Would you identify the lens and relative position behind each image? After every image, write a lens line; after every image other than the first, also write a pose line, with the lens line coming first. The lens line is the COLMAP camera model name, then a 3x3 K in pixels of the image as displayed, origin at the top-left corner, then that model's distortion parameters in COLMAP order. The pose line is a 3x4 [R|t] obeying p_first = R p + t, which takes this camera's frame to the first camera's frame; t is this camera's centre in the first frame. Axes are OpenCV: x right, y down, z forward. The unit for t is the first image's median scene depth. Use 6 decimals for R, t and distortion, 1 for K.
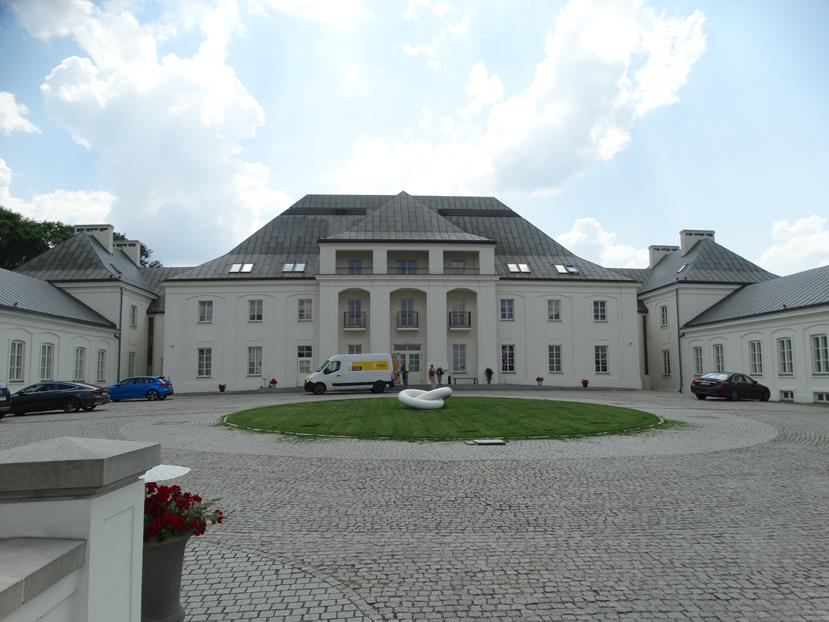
lens RADIAL K [[595.7, 0, 402.3], [0, 595.7, 296.0], [0, 0, 1]] dist [0.010463, -0.020540]
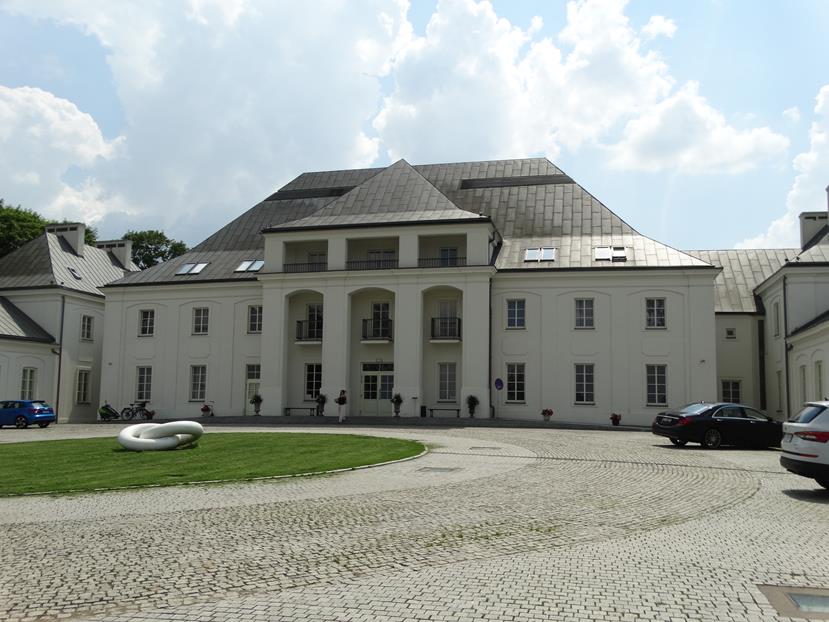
lens RADIAL K [[755.9, 0, 394.9], [0, 755.9, 295.1], [0, 0, 1]] dist [-0.026703, -0.006286]
pose [[0.954912, -0.026359, -0.295715, 0.304537], [0.024246, 0.999648, -0.010810, 0.006726], [0.295896, 0.003153, 0.955215, 0.094344]]
